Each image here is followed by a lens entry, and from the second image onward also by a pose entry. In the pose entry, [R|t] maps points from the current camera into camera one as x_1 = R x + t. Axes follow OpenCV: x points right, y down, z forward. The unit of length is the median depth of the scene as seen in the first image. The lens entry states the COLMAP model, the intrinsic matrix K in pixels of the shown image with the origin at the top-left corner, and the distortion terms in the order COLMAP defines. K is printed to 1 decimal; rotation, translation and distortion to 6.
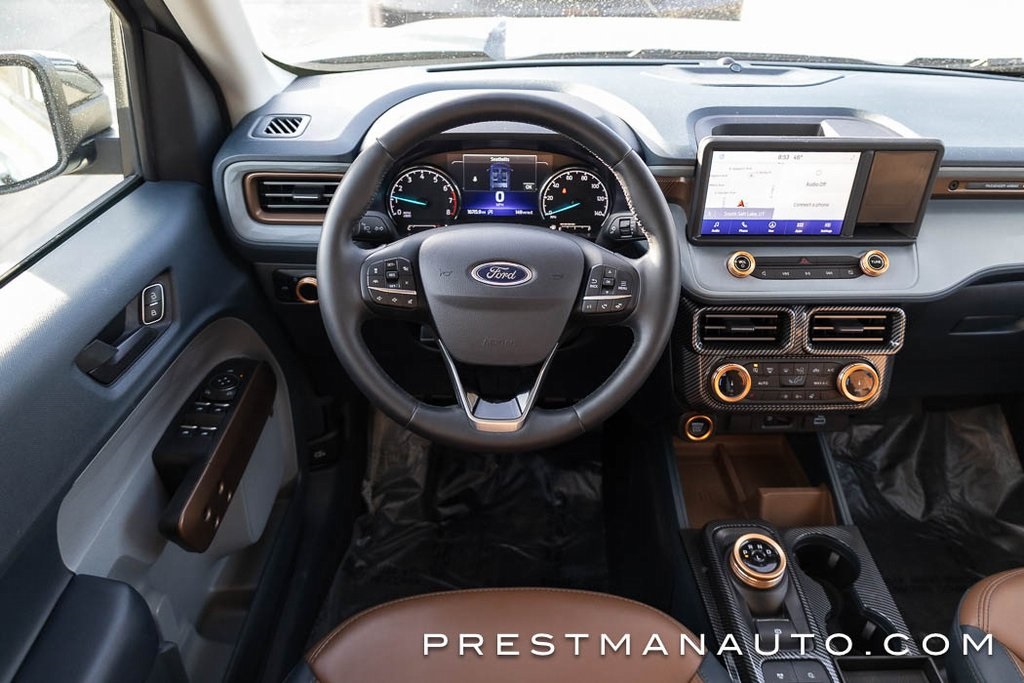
lens RADIAL K [[725.2, 0, 527.1], [0, 725.2, 306.5], [0, 0, 1]] dist [-0.025064, 0.029319]
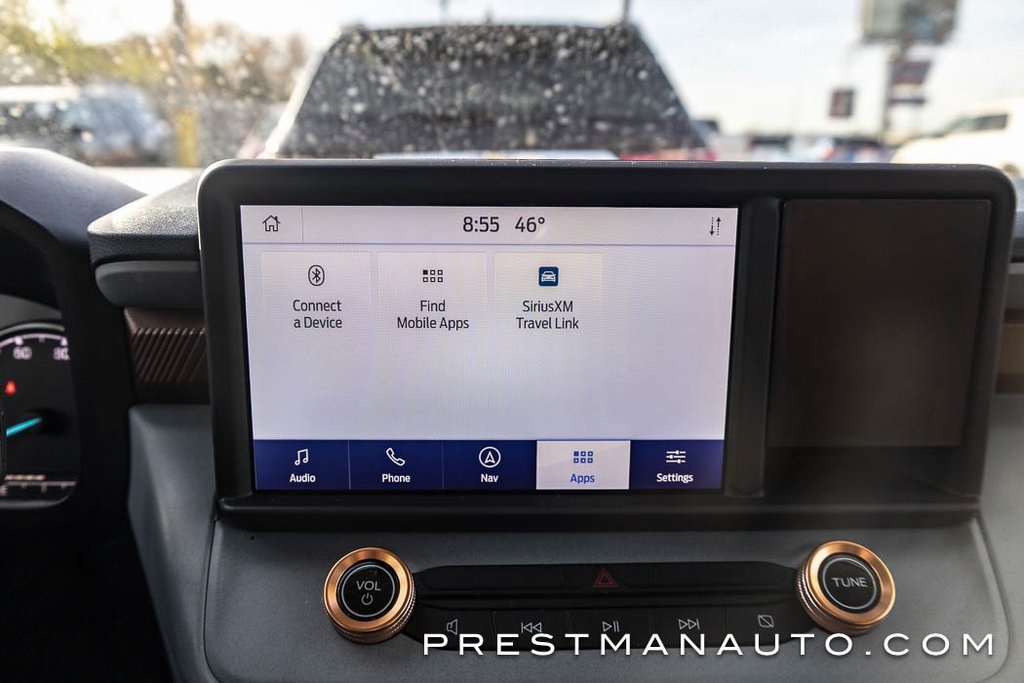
lens RADIAL K [[830.1, 0, 509.2], [0, 830.1, 340.3], [0, 0, 1]] dist [-0.012328, -0.018841]
pose [[0.999725, -0.008085, -0.021997, 0.338336], [0.000249, 0.942225, -0.334981, -0.040481], [0.023435, 0.334883, 0.941968, 0.623835]]
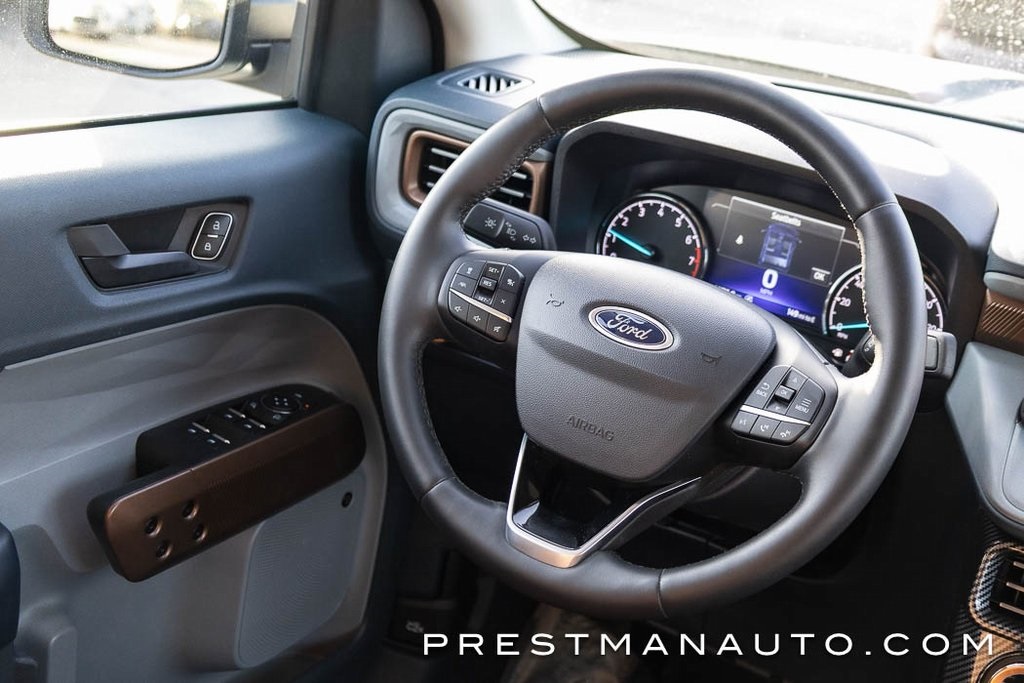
lens RADIAL K [[1416.0, 0, 521.1], [0, 1416.0, 342.0], [0, 0, 1]] dist [-0.045224, 0.000000]
pose [[0.840229, 0.286059, -0.460636, 0.366835], [-0.375489, 0.919827, -0.113694, 0.115055], [0.391182, 0.268493, 0.880277, -0.107717]]
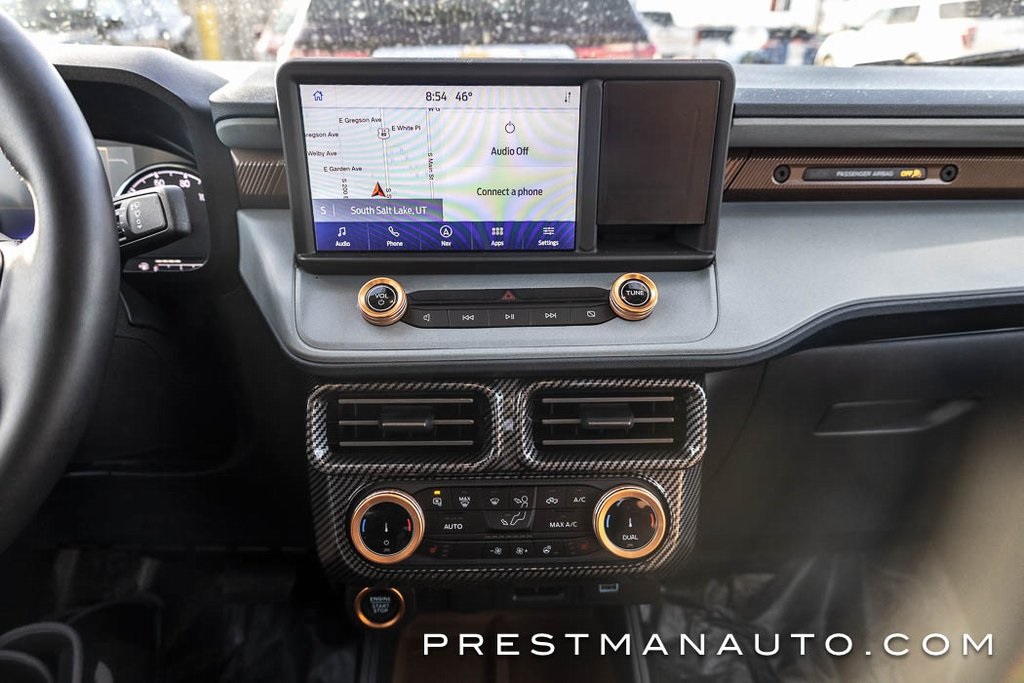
lens RADIAL K [[667.3, 0, 510.0], [0, 667.3, 336.5], [0, 0, 1]] dist [0.005219, -0.015982]
pose [[0.999887, -0.014776, 0.002768, 0.366954], [0.015024, 0.988521, -0.150335, 0.041446], [-0.000514, 0.150360, 0.988631, 0.484041]]
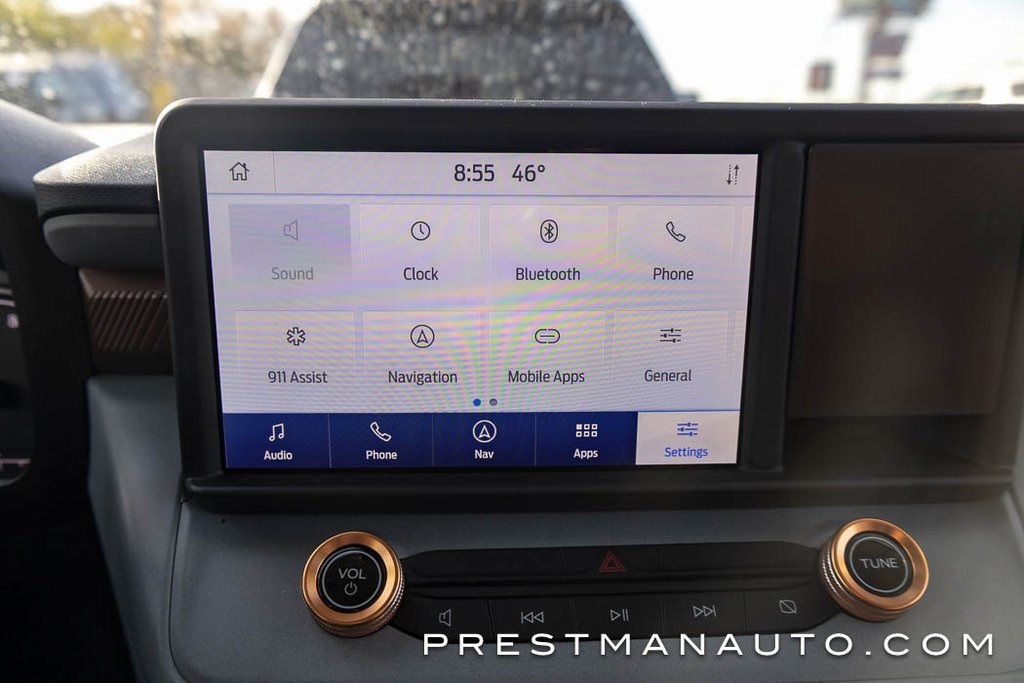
lens RADIAL K [[830.1, 0, 513.1], [0, 830.1, 326.9], [0, 0, 1]] dist [-0.012328, -0.018841]
pose [[0.999912, -0.012355, 0.004904, 0.332331], [0.013274, 0.947787, -0.318626, -0.046989], [-0.000712, 0.318663, 0.947868, 0.653324]]
